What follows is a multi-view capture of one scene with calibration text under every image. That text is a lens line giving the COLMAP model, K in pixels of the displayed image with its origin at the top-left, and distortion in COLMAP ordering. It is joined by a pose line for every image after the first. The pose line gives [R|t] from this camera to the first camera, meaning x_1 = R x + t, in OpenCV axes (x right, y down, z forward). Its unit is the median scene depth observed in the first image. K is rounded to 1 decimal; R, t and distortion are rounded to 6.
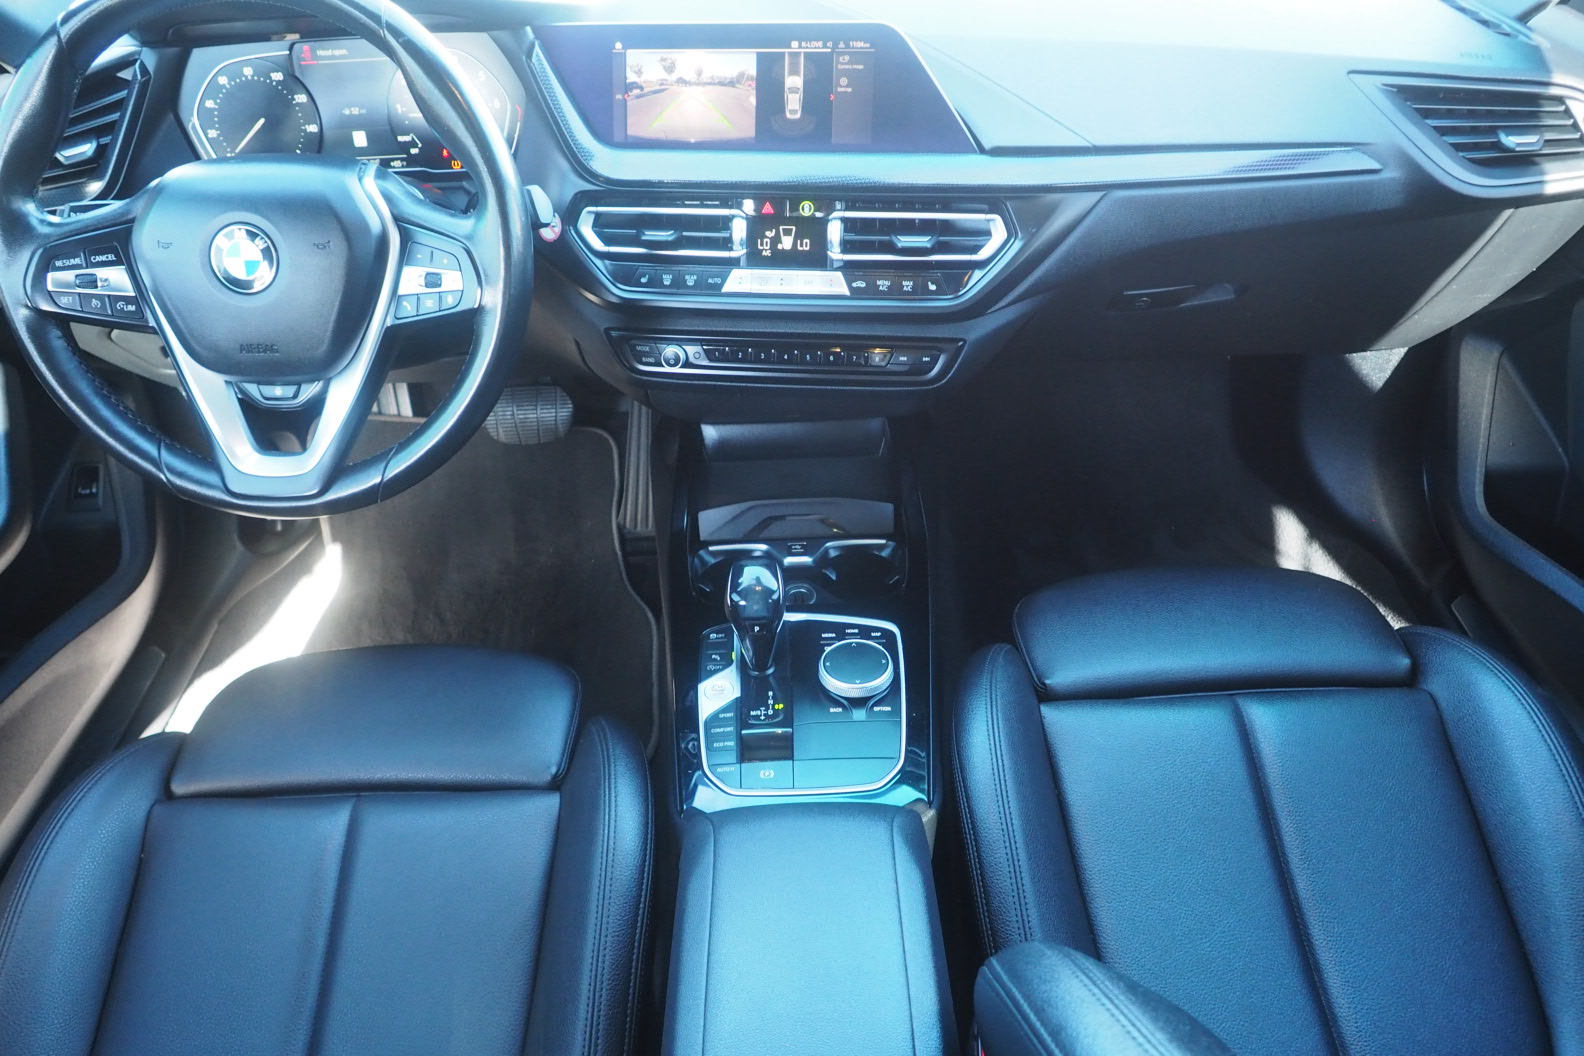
lens RADIAL K [[1125.2, 0, 784.9], [0, 1125.2, 513.5], [0, 0, 1]] dist [-0.015288, -0.001619]
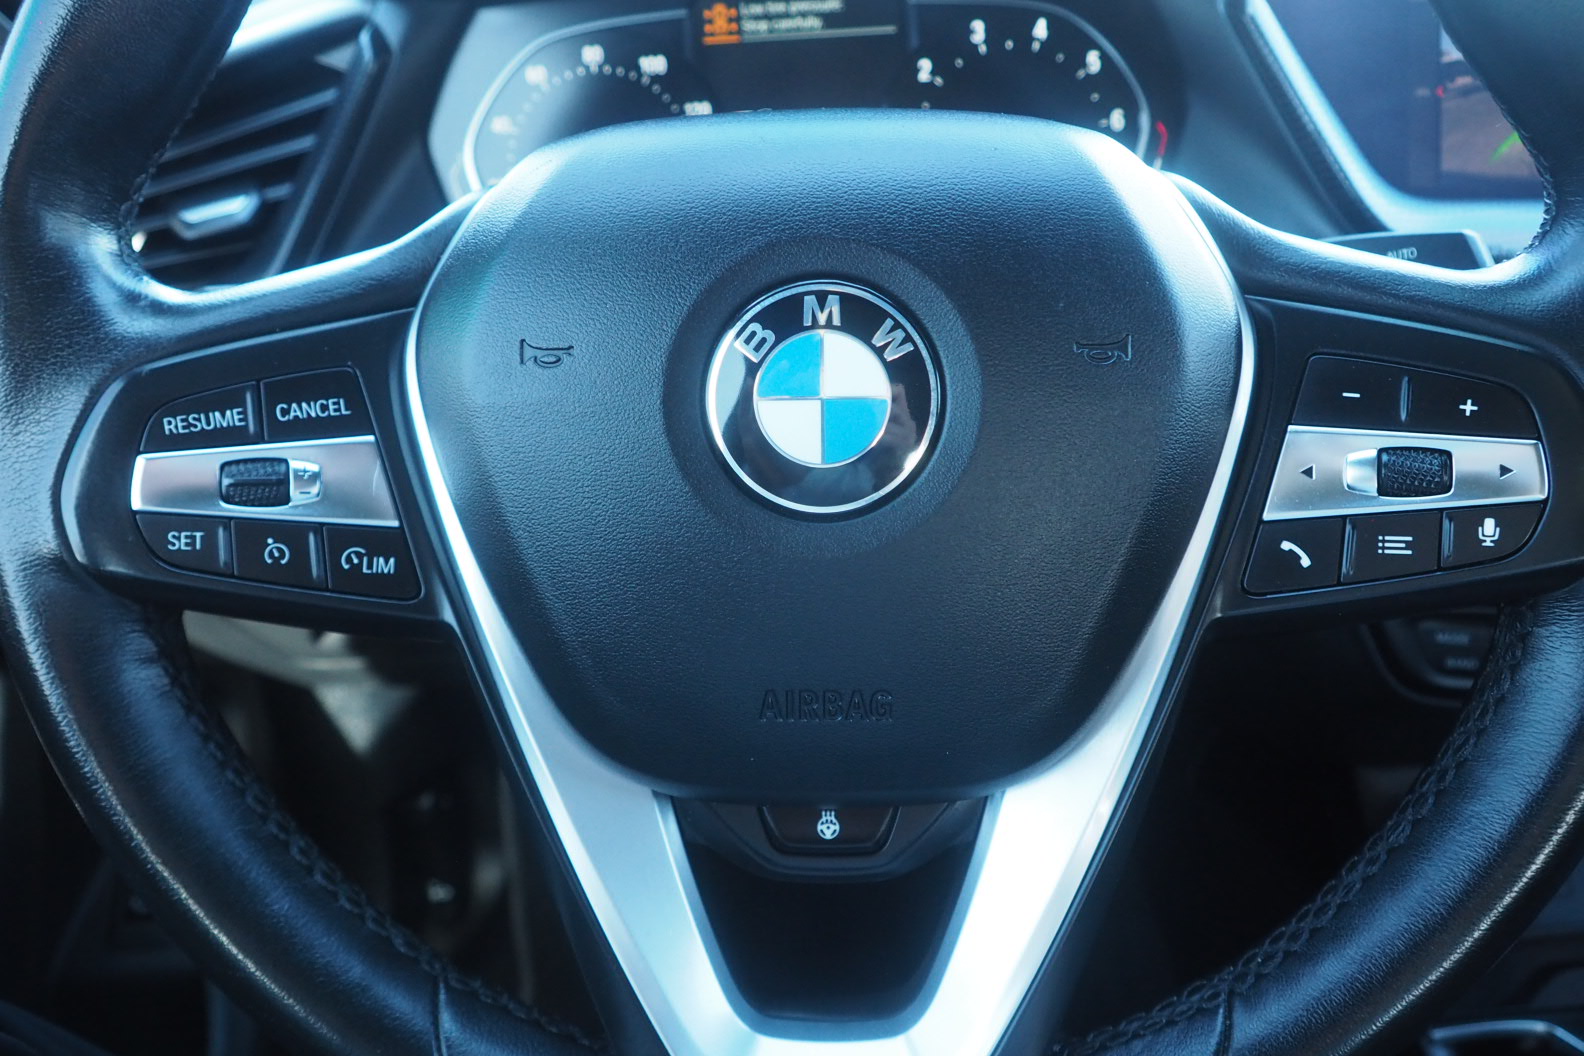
lens RADIAL K [[1118.5, 0, 799.6], [0, 1118.5, 528.5], [0, 0, 1]] dist [-0.043589, 0.000955]
pose [[0.999922, -0.009028, -0.008649, -0.401934], [0.007225, 0.981837, -0.189586, -0.115939], [0.010203, 0.189509, 0.981826, 0.599422]]
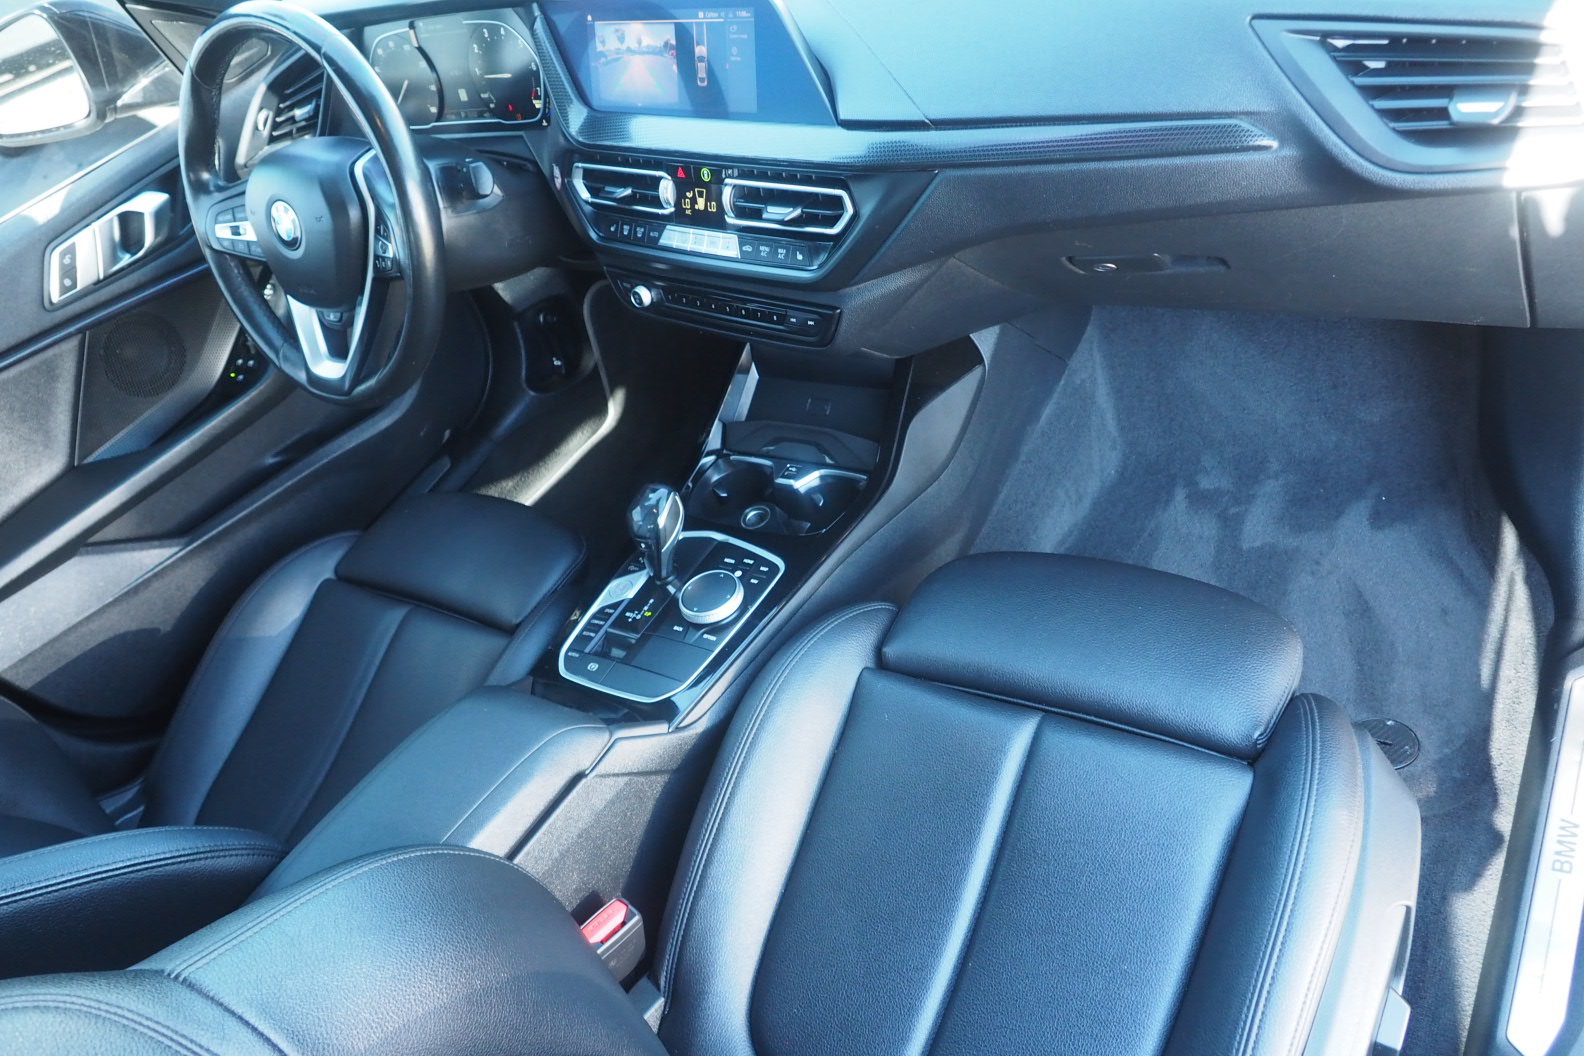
lens RADIAL K [[1201.1, 0, 794.0], [0, 1201.1, 522.0], [0, 0, 1]] dist [-0.007135, -0.005066]
pose [[0.823069, 0.186884, -0.536313, 0.757023], [-0.087572, 0.974778, 0.205277, -0.189299], [0.561149, -0.121991, 0.818675, 0.070567]]
